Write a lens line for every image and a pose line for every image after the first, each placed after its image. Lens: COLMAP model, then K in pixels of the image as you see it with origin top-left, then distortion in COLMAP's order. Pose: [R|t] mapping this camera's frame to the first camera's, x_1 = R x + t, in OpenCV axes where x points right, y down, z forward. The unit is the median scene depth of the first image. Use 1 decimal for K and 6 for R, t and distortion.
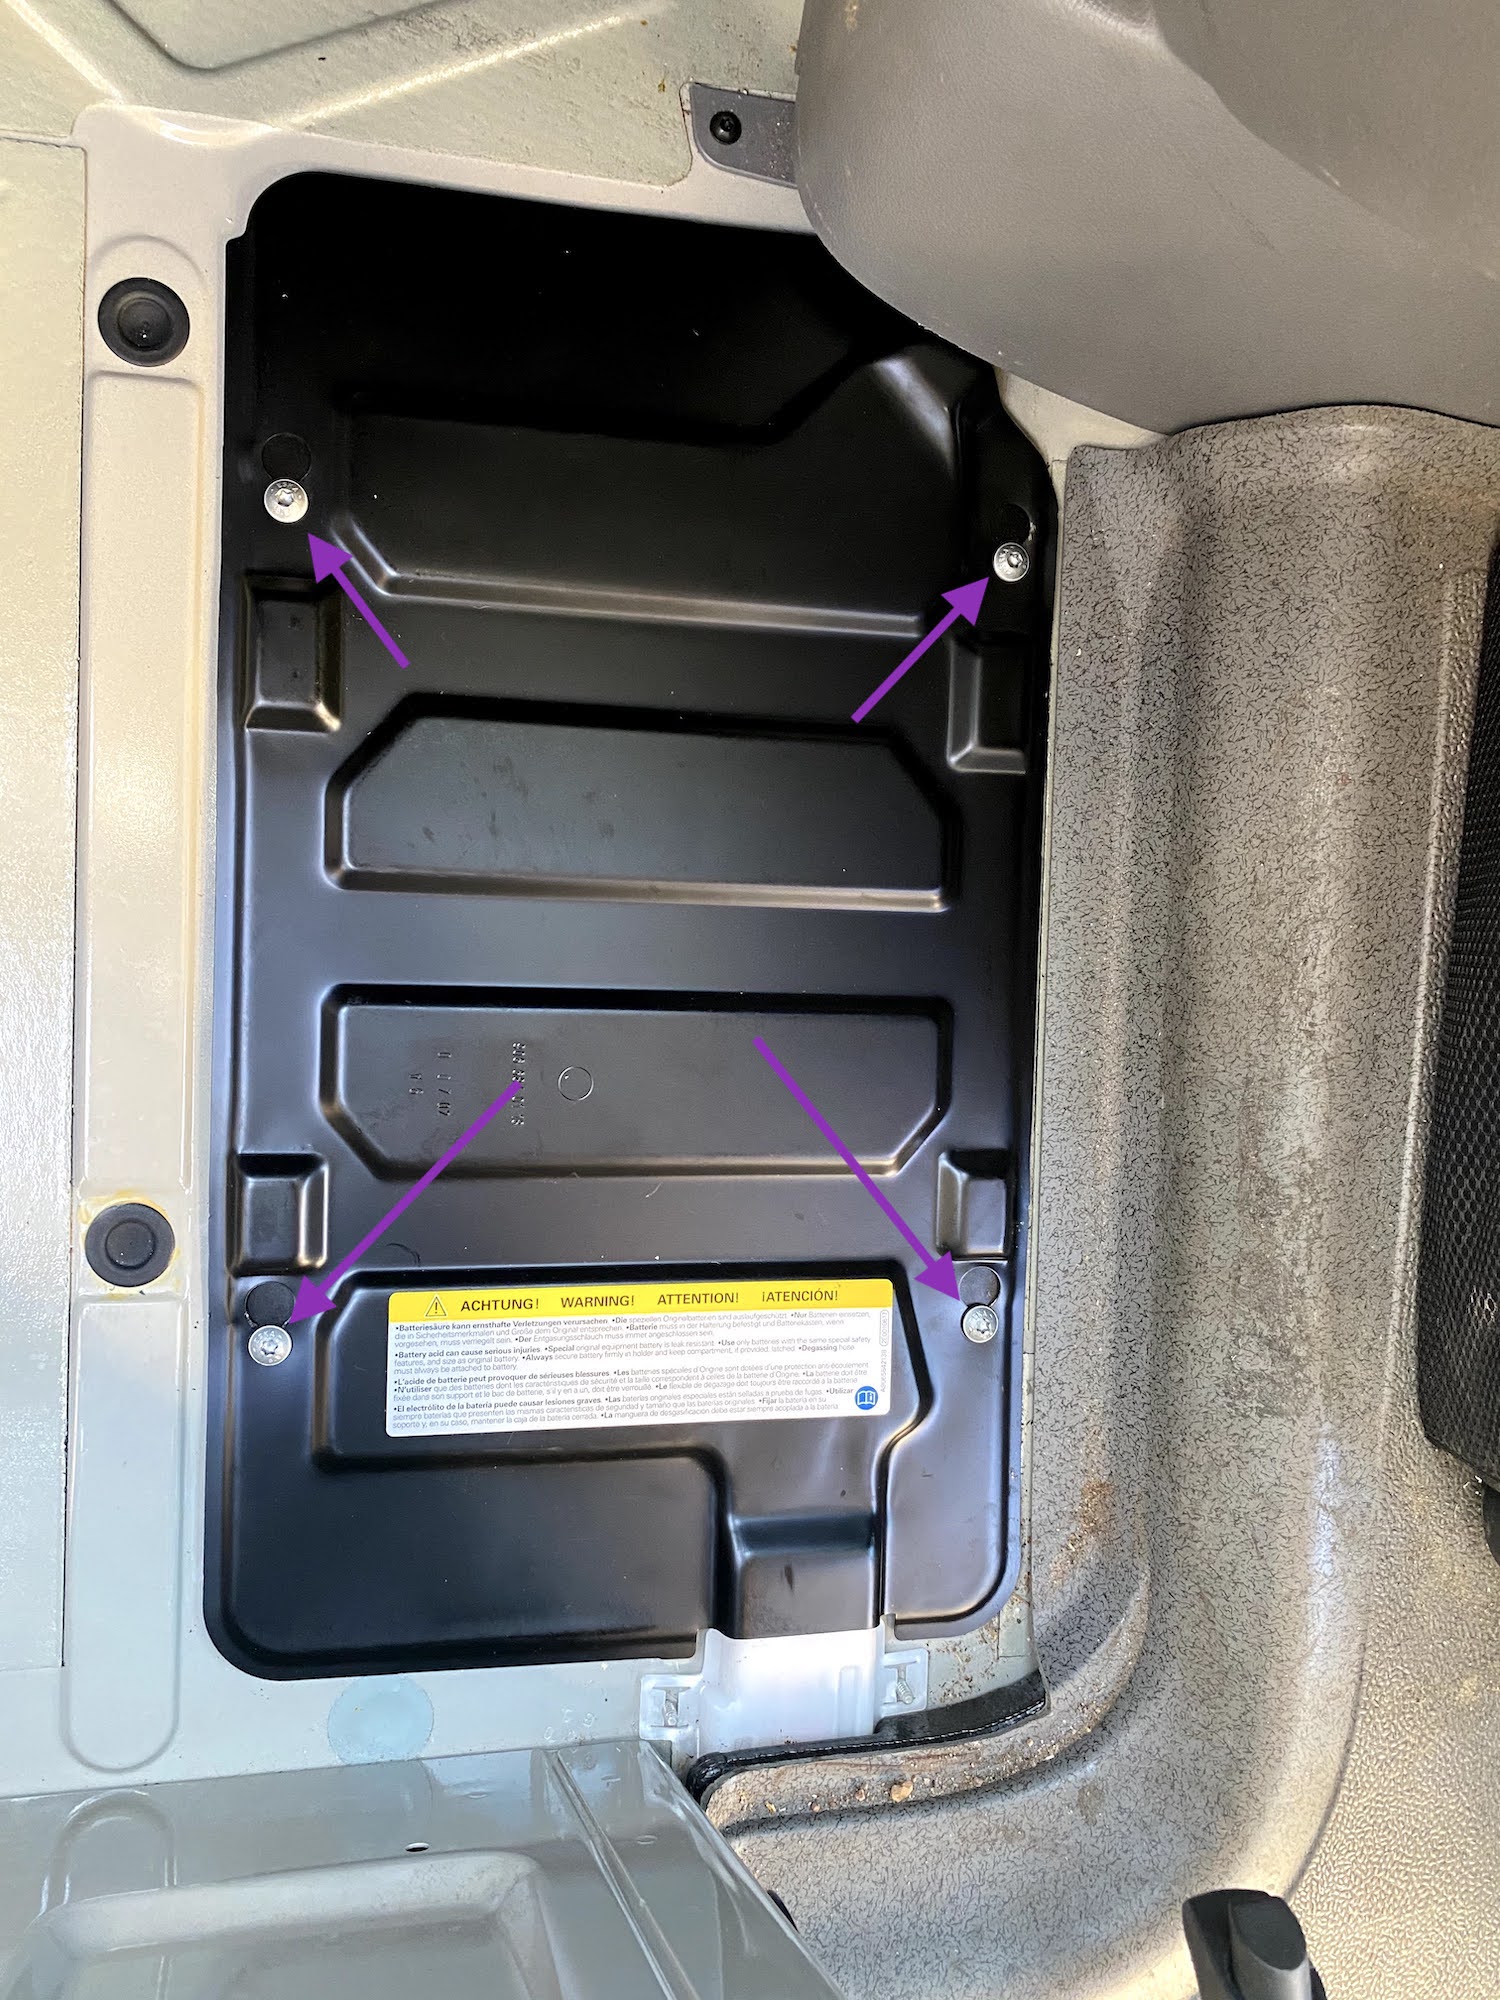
lens RADIAL K [[1484.4, 0, 759.0], [0, 1484.4, 985.5], [0, 0, 1]] dist [0.007986, -0.010455]
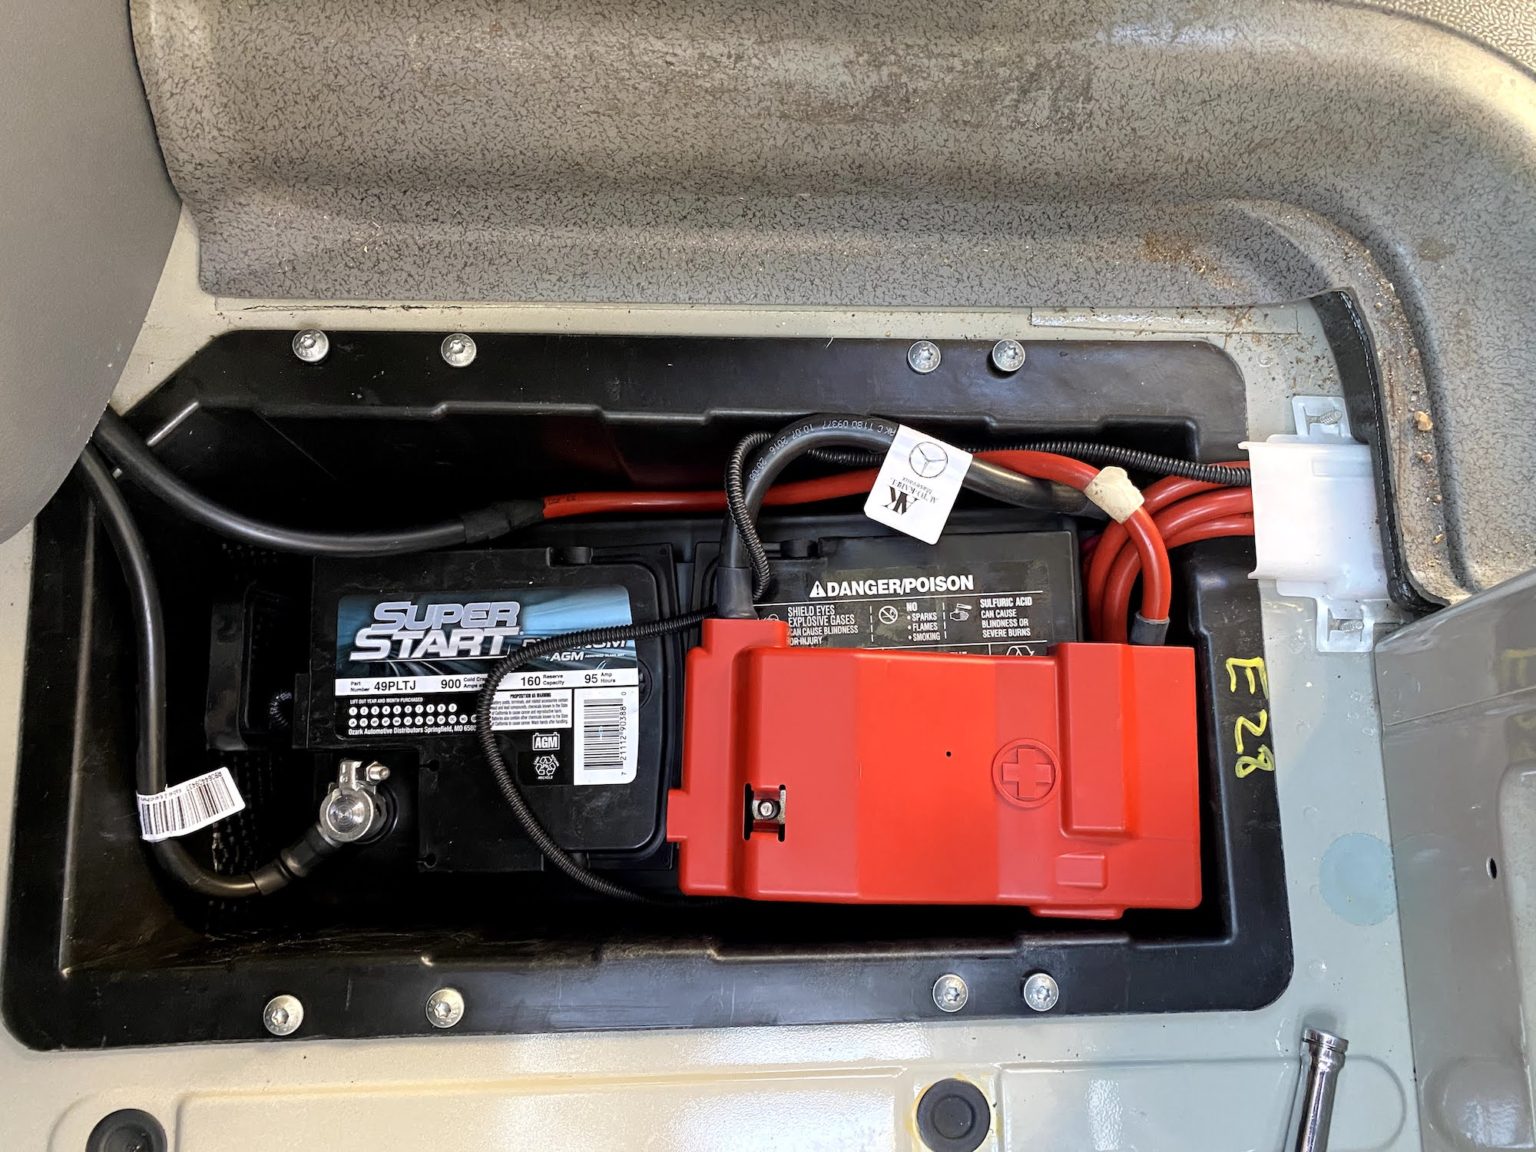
lens RADIAL K [[1140.1, 0, 748.2], [0, 1140.1, 564.9], [0, 0, 1]] dist [0.007986, -0.010455]
pose [[-0.028723, -0.997490, -0.064718, 0.058724], [0.998910, -0.031027, 0.034878, -0.000070], [-0.036799, -0.063645, 0.997294, 0.154648]]
